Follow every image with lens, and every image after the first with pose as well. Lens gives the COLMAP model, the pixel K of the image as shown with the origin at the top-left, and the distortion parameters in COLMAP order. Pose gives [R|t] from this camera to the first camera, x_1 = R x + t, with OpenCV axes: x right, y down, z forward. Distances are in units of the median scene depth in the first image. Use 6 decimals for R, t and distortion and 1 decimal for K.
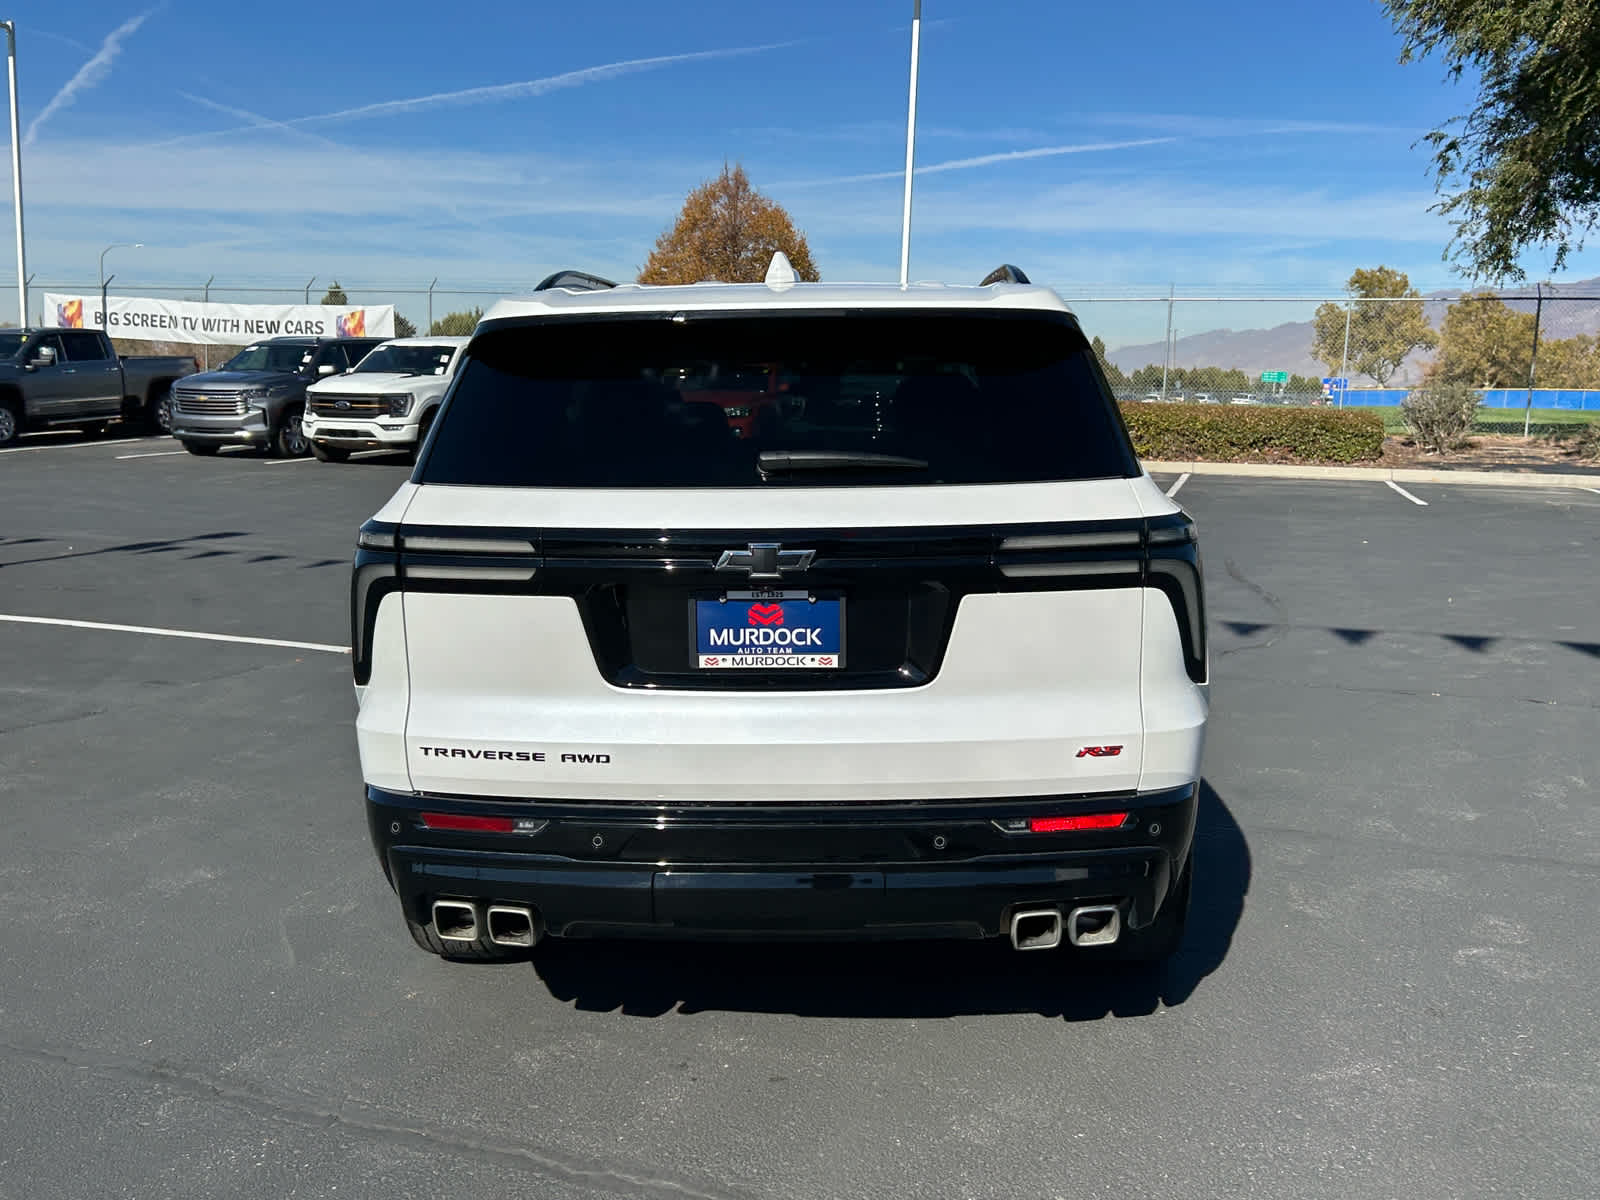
lens RADIAL K [[1470.5, 0, 808.0], [0, 1470.5, 611.2], [0, 0, 1]] dist [0.033464, 0.000000]
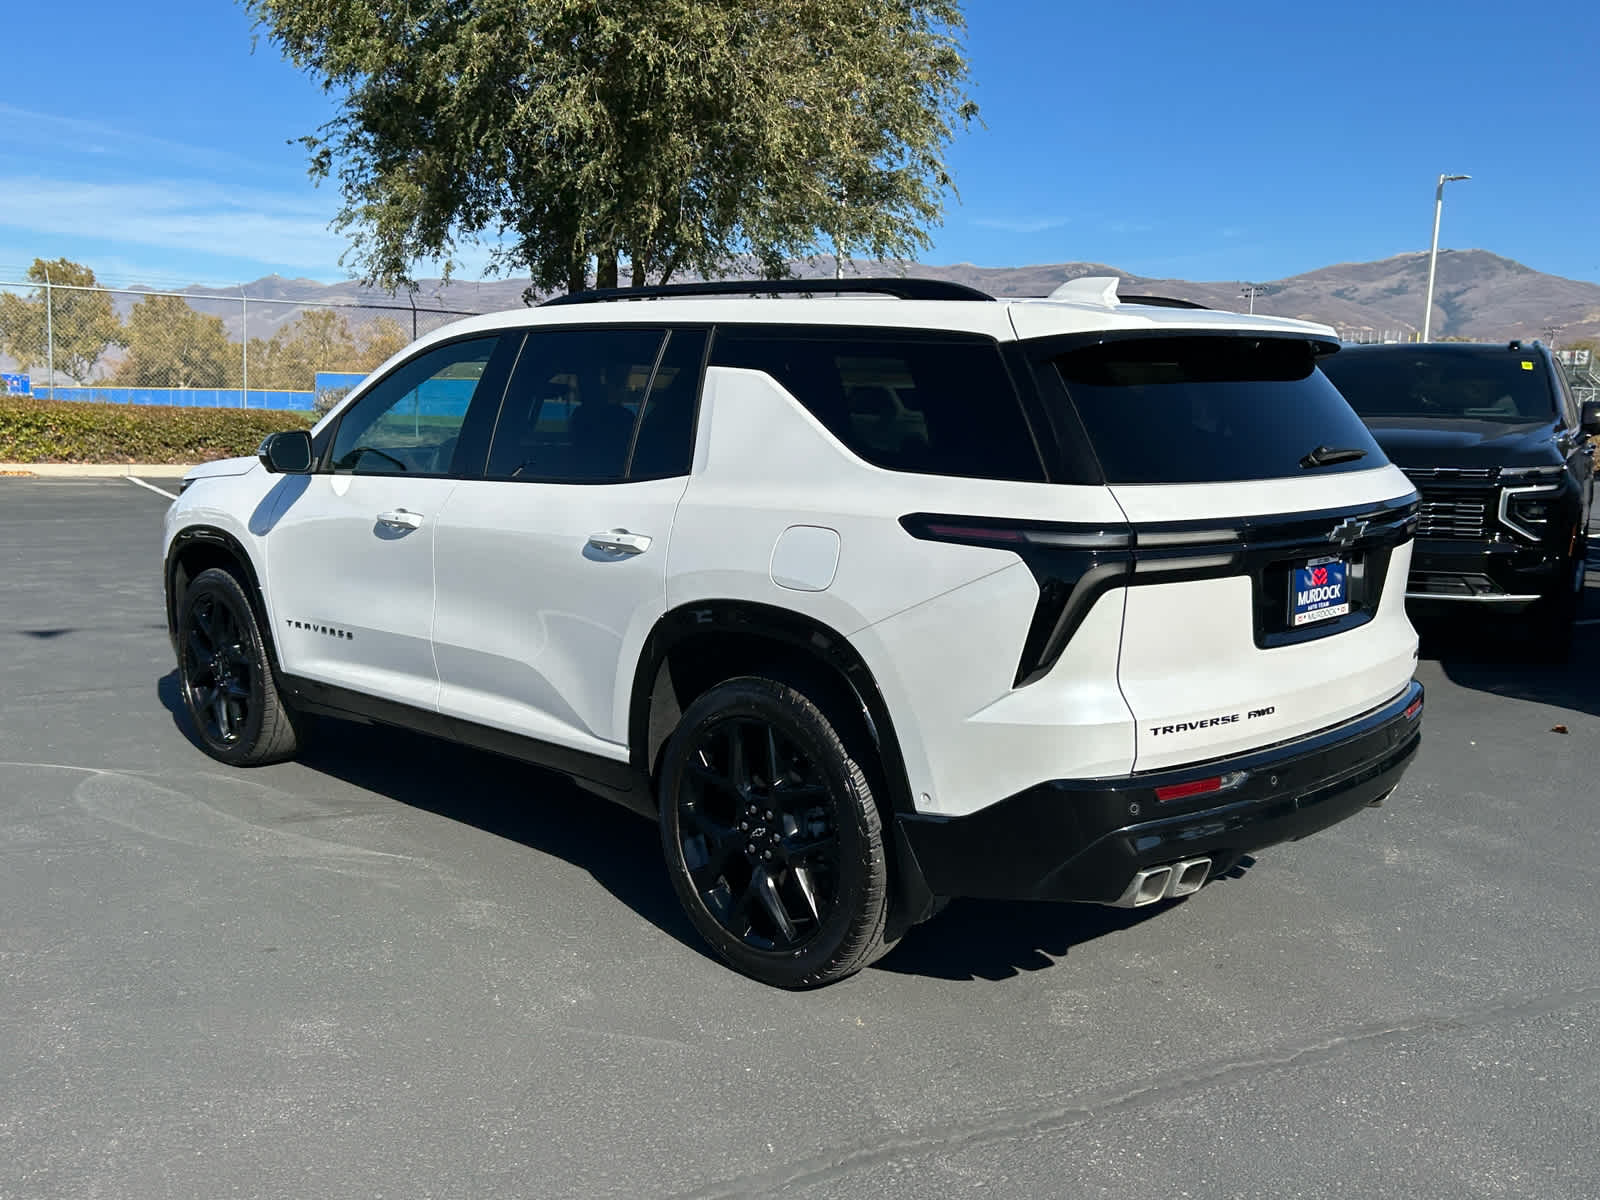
lens RADIAL K [[1470.5, 0, 799.7], [0, 1470.5, 609.4], [0, 0, 1]] dist [0.033464, 0.000000]
pose [[0.677518, -0.099032, 0.728809, -1.123230], [0.099333, 0.994136, 0.042743, -0.061297], [-0.728768, 0.043436, 0.683382, 0.414268]]
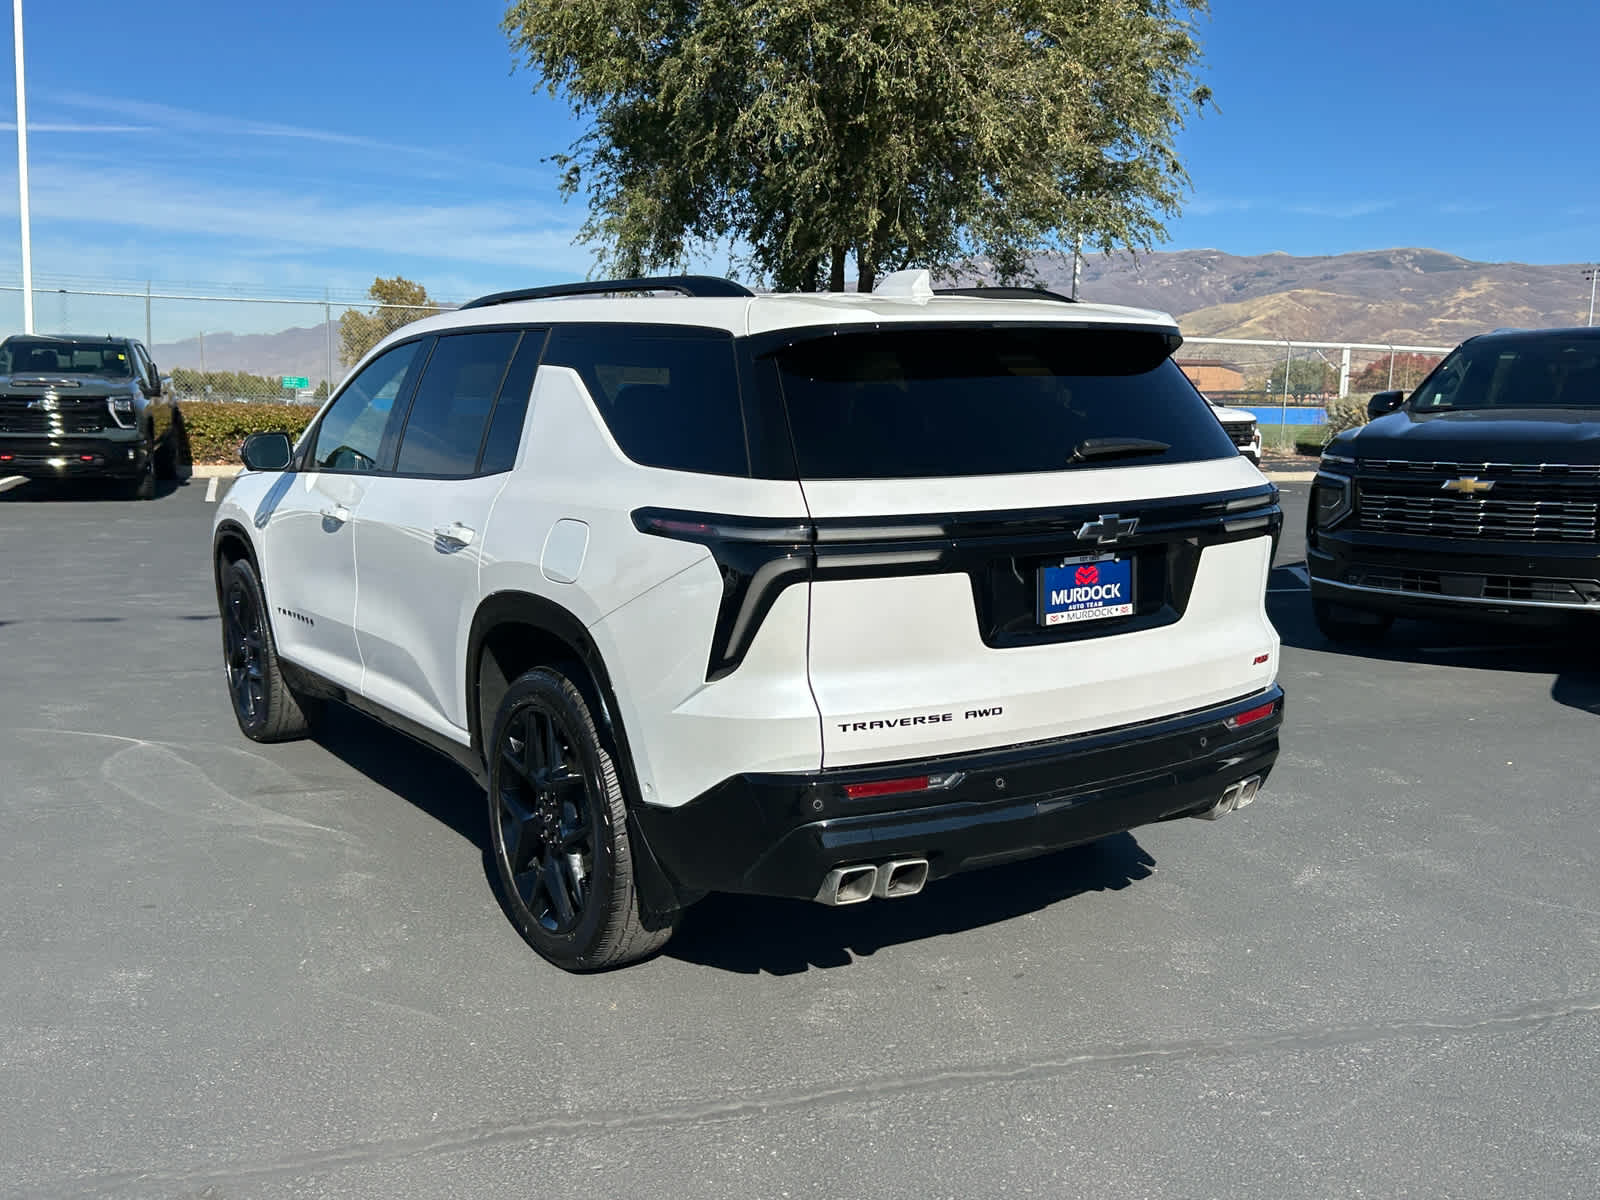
lens RADIAL K [[1470.5, 0, 809.7], [0, 1470.5, 608.9], [0, 0, 1]] dist [0.033464, 0.000000]
pose [[0.807186, -0.086673, 0.583899, -0.826628], [0.089707, 0.995684, 0.023787, -0.017682], [-0.583441, 0.033180, 0.811478, 0.135102]]
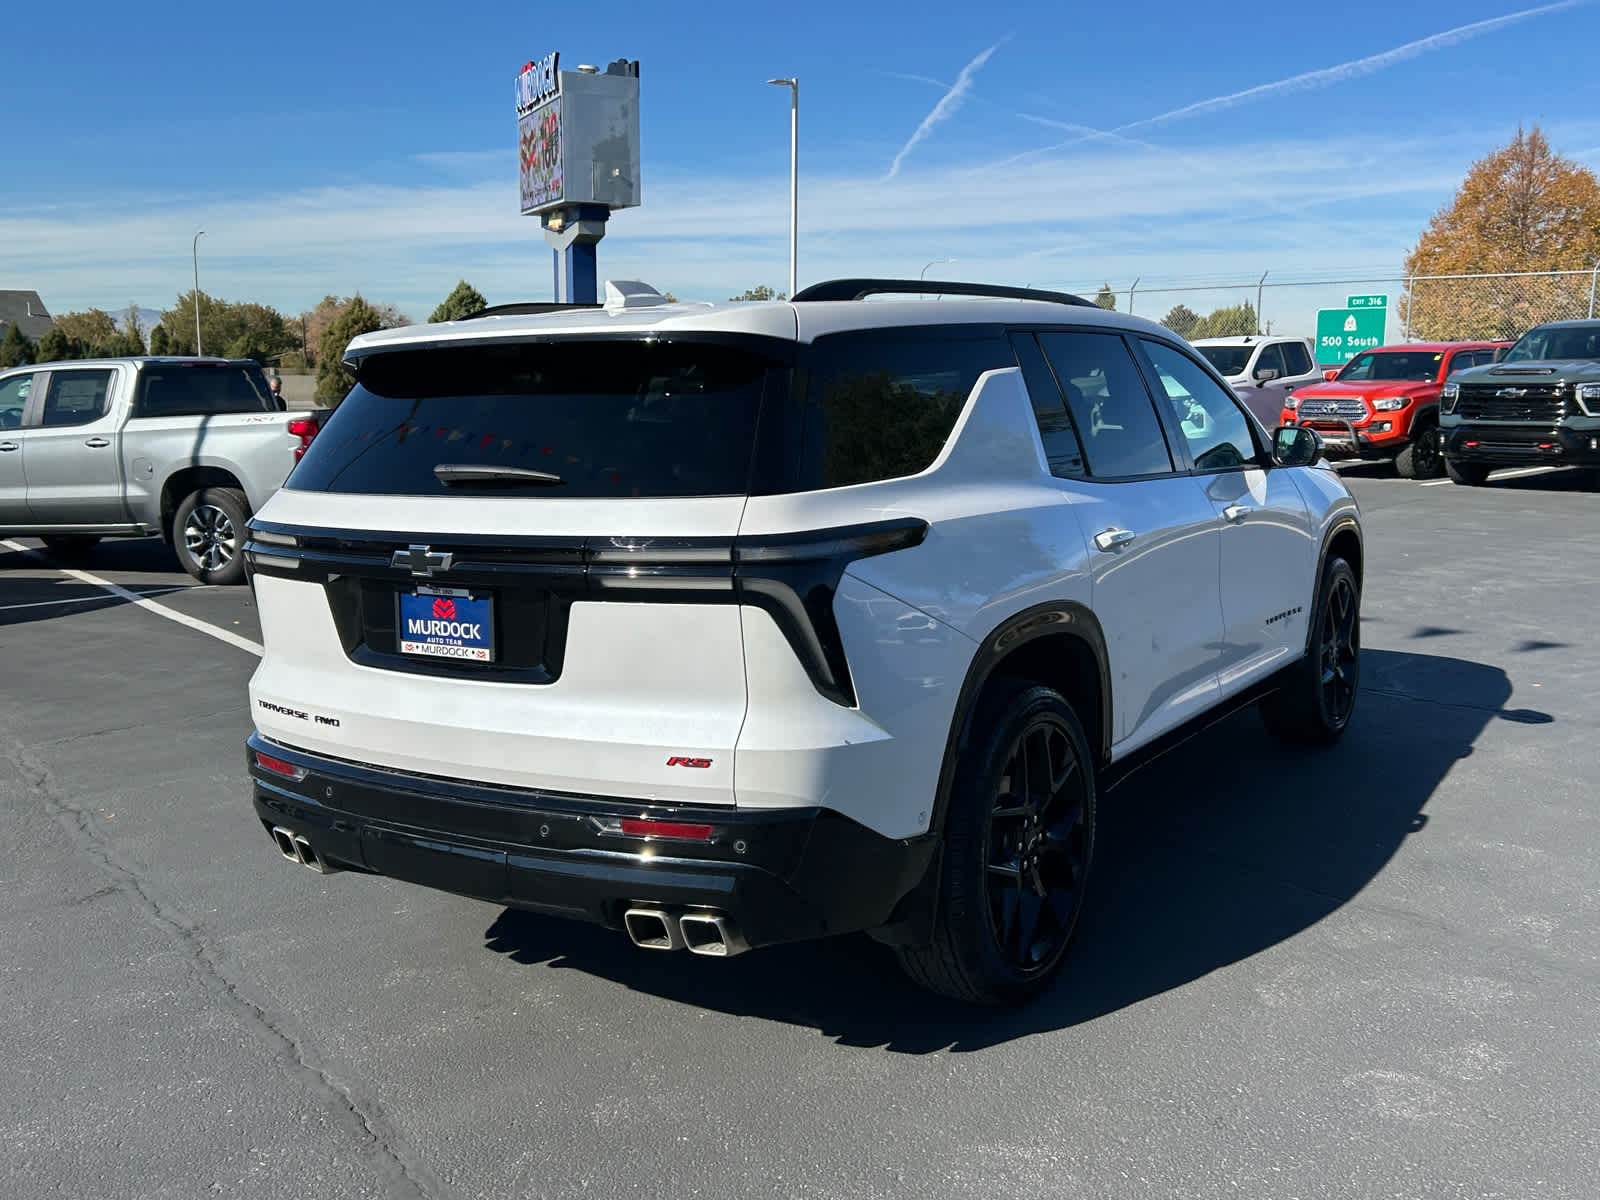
lens RADIAL K [[1470.5, 0, 816.1], [0, 1470.5, 599.8], [0, 0, 1]] dist [0.033464, 0.000000]
pose [[0.864688, 0.057938, -0.498957, 0.700951], [-0.060040, 0.998126, 0.011851, -0.031788], [0.498709, 0.019710, 0.866546, 0.145319]]
